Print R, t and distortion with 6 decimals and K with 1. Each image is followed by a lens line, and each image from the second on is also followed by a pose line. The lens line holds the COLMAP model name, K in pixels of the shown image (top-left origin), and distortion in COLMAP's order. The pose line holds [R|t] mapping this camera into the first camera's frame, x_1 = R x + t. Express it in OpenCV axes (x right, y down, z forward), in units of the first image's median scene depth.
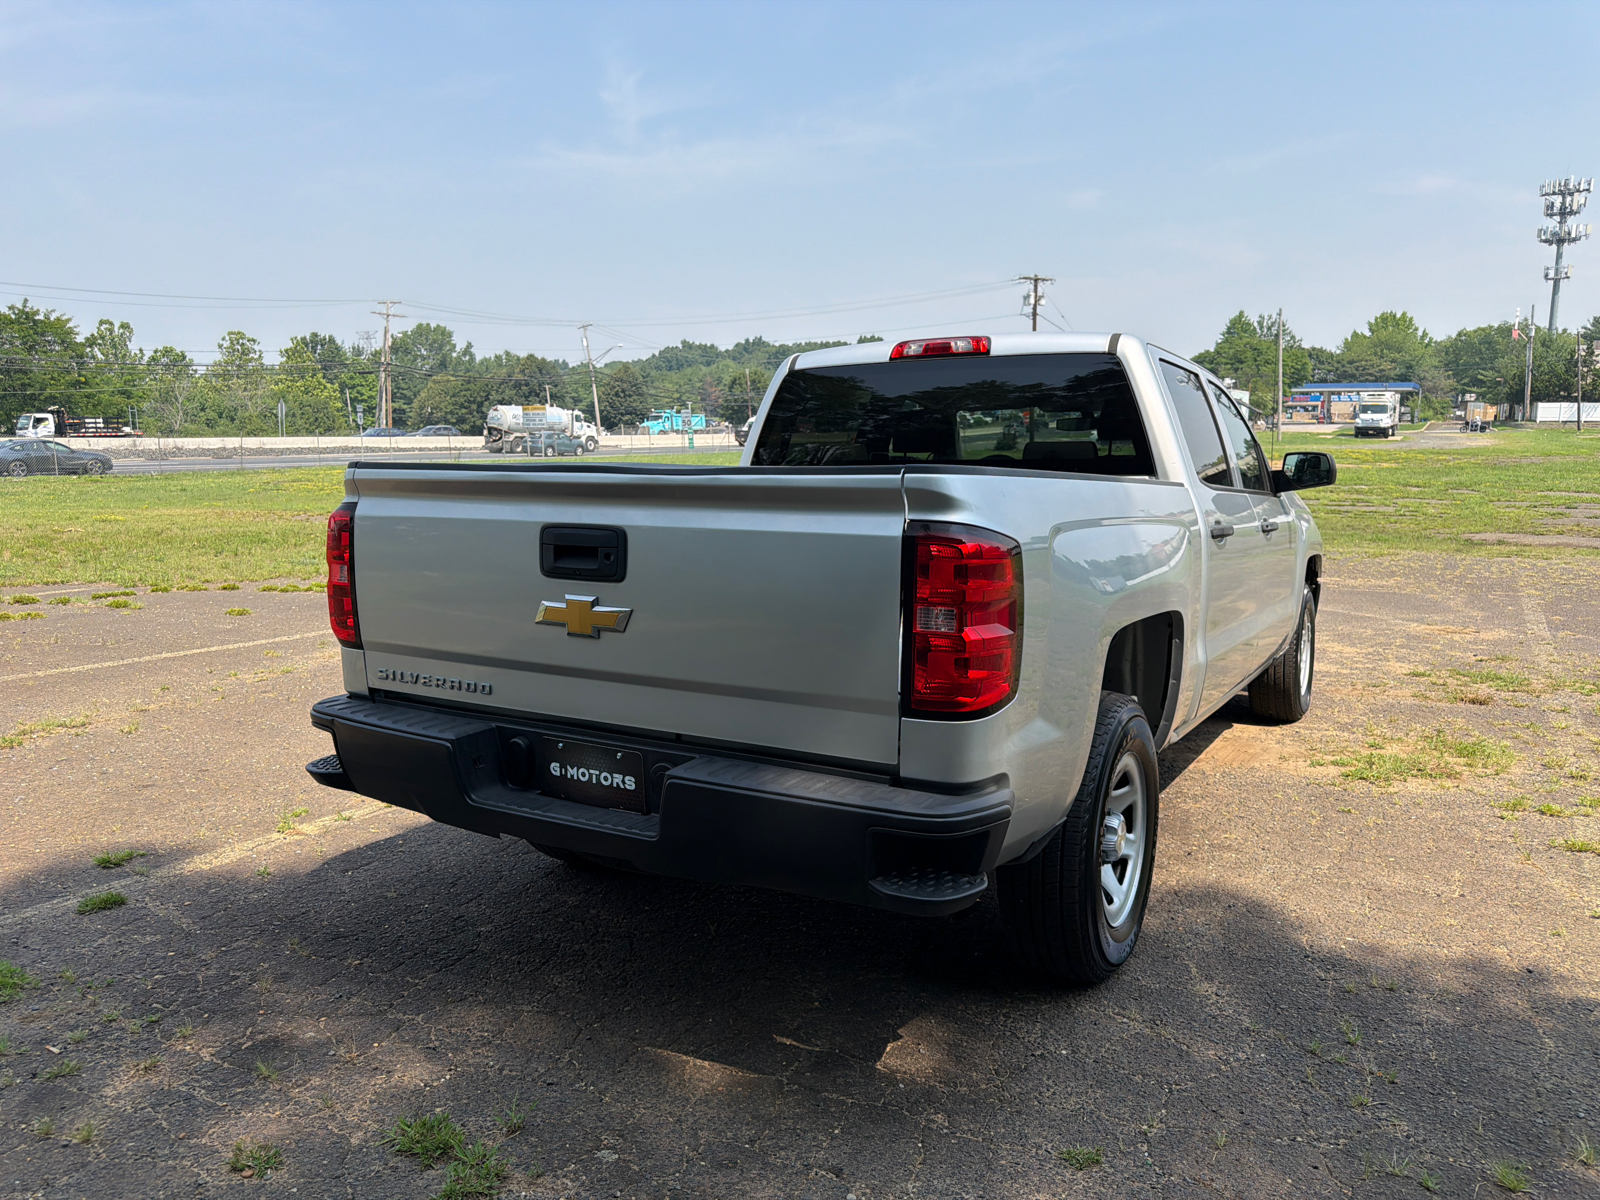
lens RADIAL K [[1157.6, 0, 796.9], [0, 1157.6, 602.3], [0, 0, 1]] dist [0.048476, -0.072297]
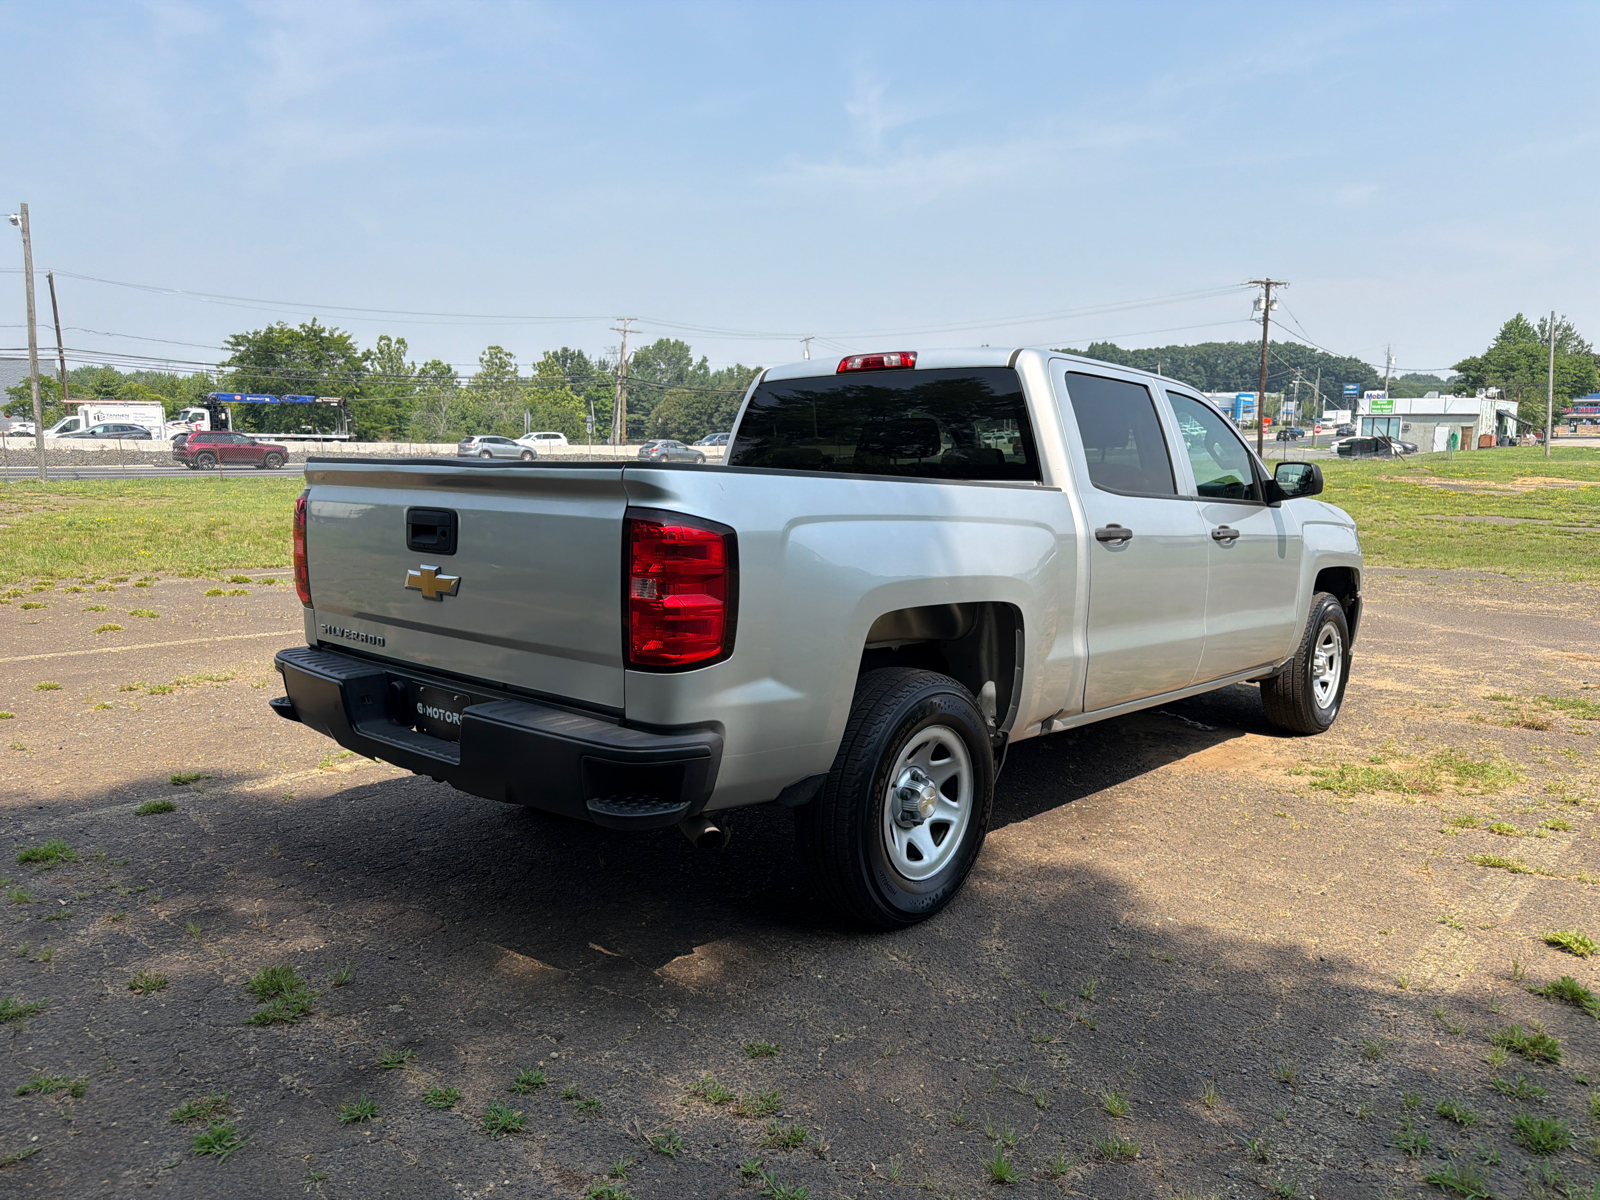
lens RADIAL K [[1157.6, 0, 796.9], [0, 1157.6, 602.3], [0, 0, 1]] dist [0.048476, -0.072297]
pose [[0.980513, 0.034545, -0.193391, 0.014338], [-0.036134, 0.999336, -0.004692, 0.000801], [0.193101, 0.011589, 0.981111, -0.004554]]
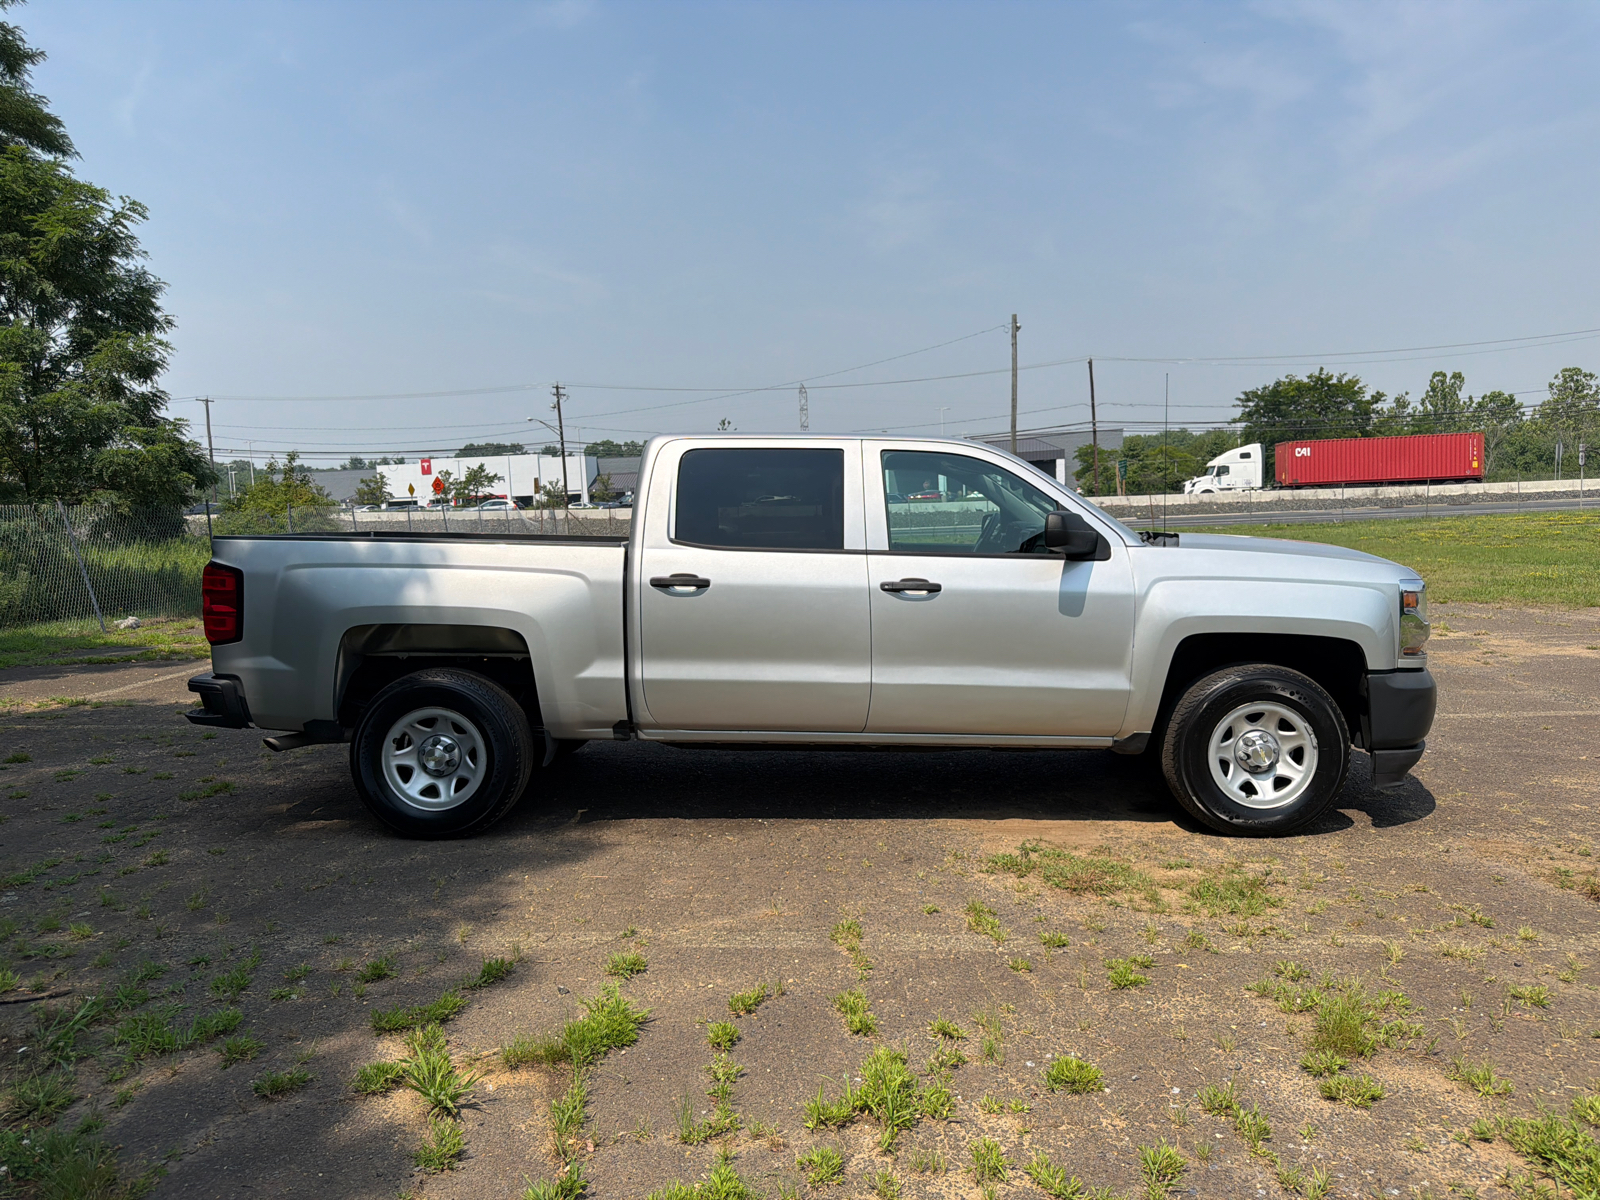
lens RADIAL K [[1157.6, 0, 796.9], [0, 1157.6, 602.3], [0, 0, 1]] dist [0.048476, -0.072297]
pose [[0.472761, 0.054399, -0.879510, 0.074228], [-0.087821, 0.996032, 0.014400, -0.003286], [0.876804, 0.070432, 0.475663, 0.023248]]
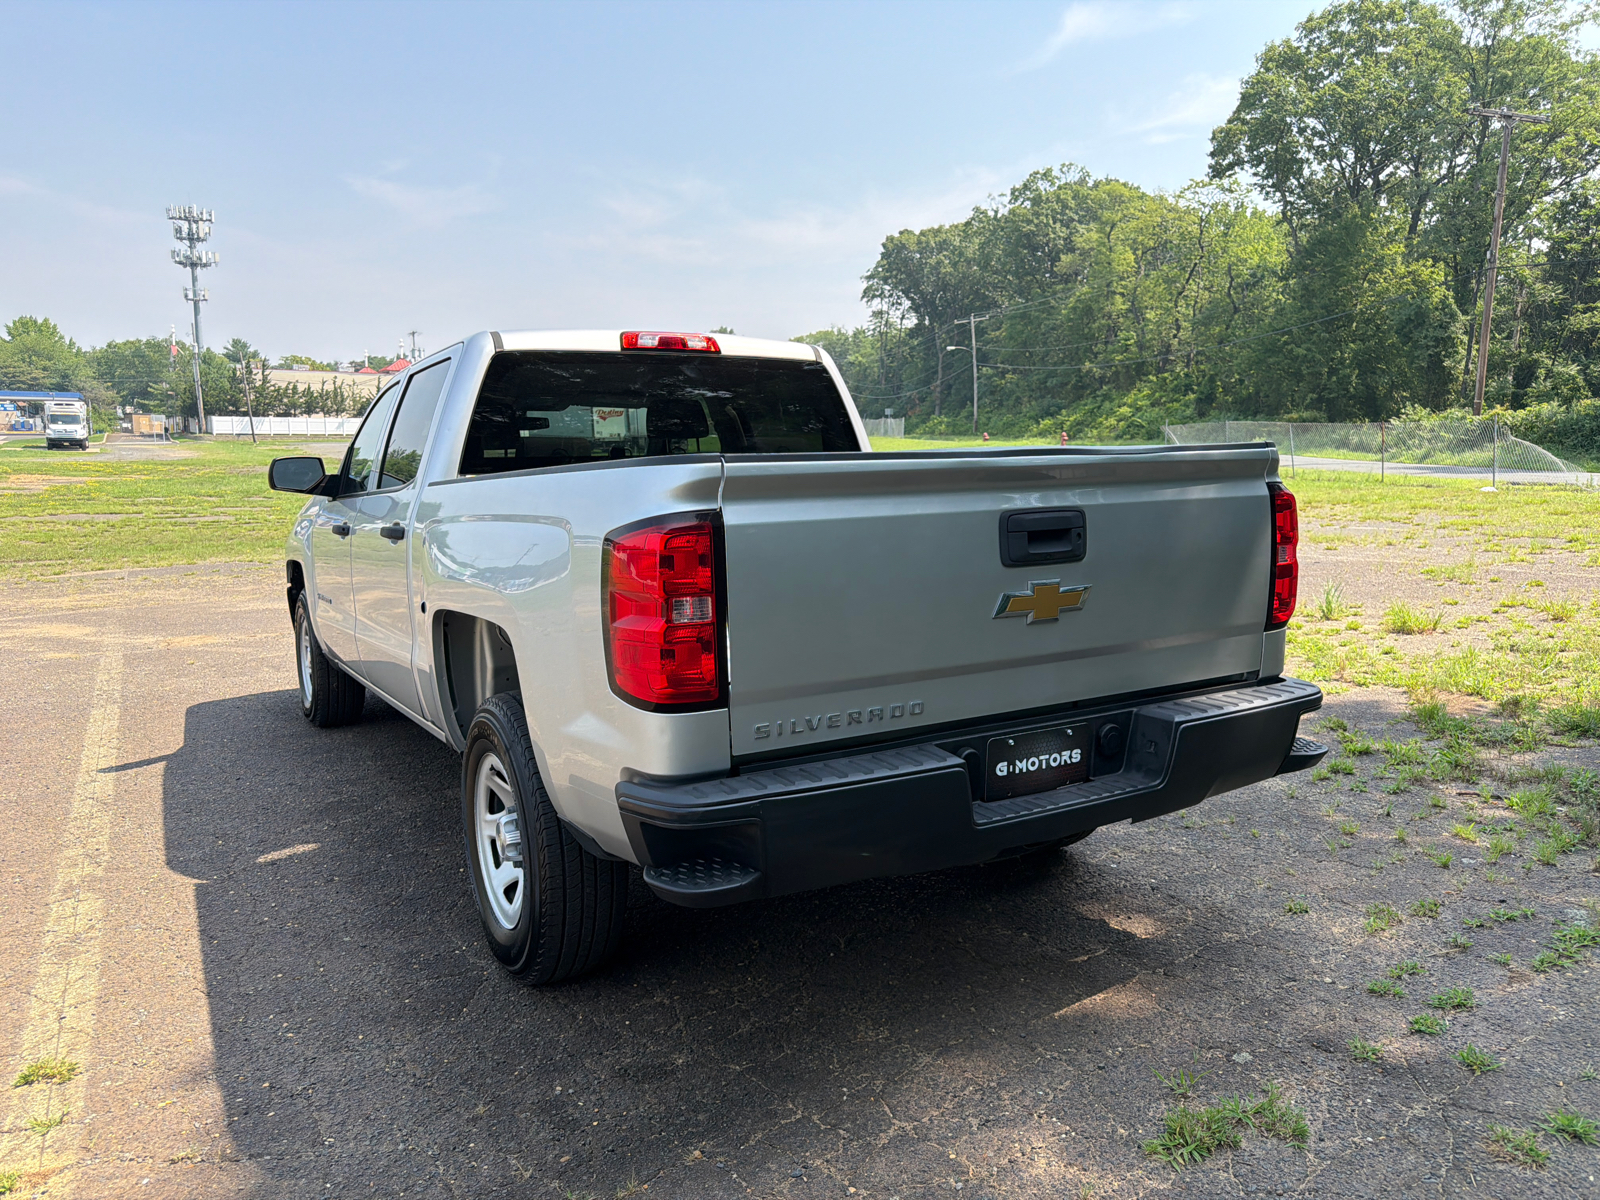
lens RADIAL K [[1151.0, 0, 830.6], [0, 1151.0, 582.7], [0, 0, 1]] dist [0.004655, 0.000617]
pose [[0.467245, -0.104626, 0.877915, -0.037281], [0.127467, 0.990571, 0.050211, -0.002517], [-0.874891, 0.088444, 0.476176, 0.022679]]
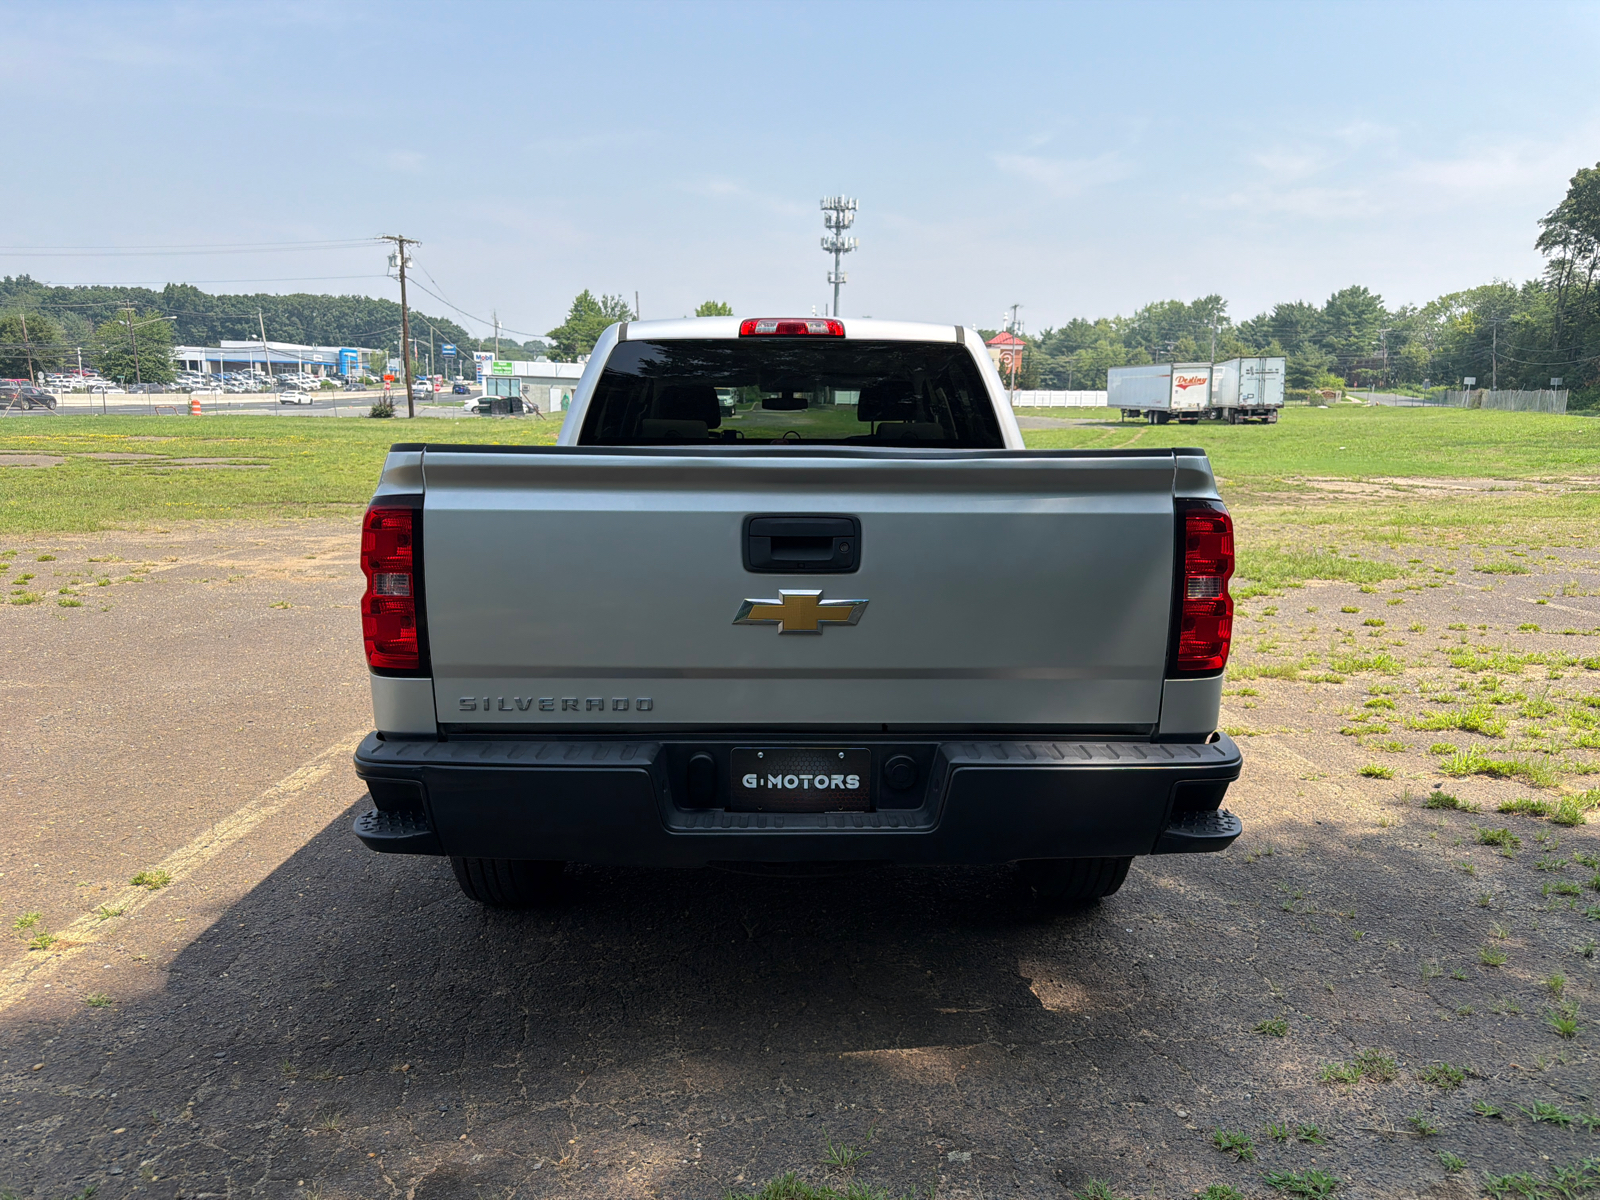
lens RADIAL K [[1150.5, 0, 821.6], [0, 1150.5, 603.7], [0, 0, 1]] dist [0.062057, -0.086329]
pose [[0.843232, -0.072409, 0.532650, -0.021775], [0.058602, 0.997363, 0.042812, -0.001084], [-0.534346, -0.004886, 0.845252, 0.006966]]
